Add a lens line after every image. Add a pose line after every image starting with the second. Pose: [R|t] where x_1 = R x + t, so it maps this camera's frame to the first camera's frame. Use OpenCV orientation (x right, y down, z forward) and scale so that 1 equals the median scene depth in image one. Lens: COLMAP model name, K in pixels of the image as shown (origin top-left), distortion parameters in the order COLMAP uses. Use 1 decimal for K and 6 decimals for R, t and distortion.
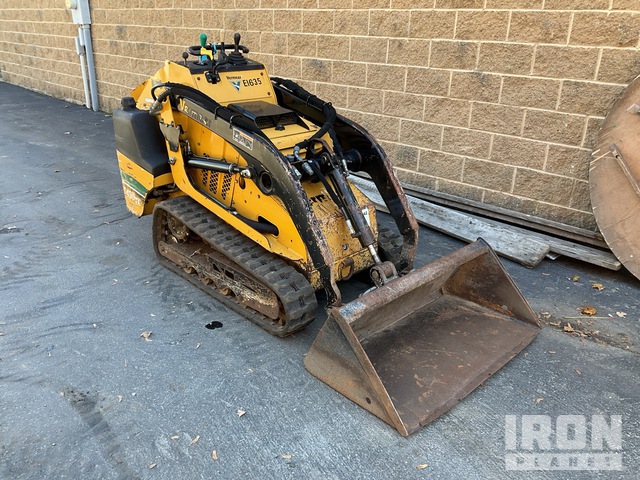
lens RADIAL K [[552.5, 0, 320.0], [0, 552.5, 240.0], [0, 0, 1]] dist [0.070759, -0.116037]
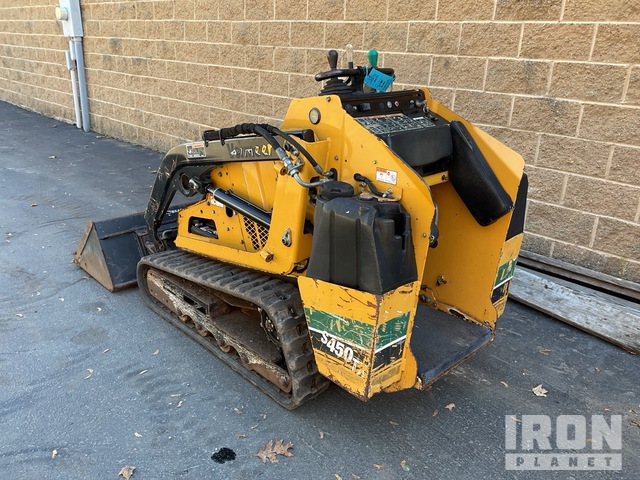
lens RADIAL K [[552.5, 0, 320.0], [0, 552.5, 240.0], [0, 0, 1]] dist [0.070759, -0.116037]
pose [[0.999924, 0.010591, 0.006373, -0.051301], [-0.010407, 0.999546, -0.028262, -0.066628], [-0.006669, 0.028194, 0.999580, 0.191569]]
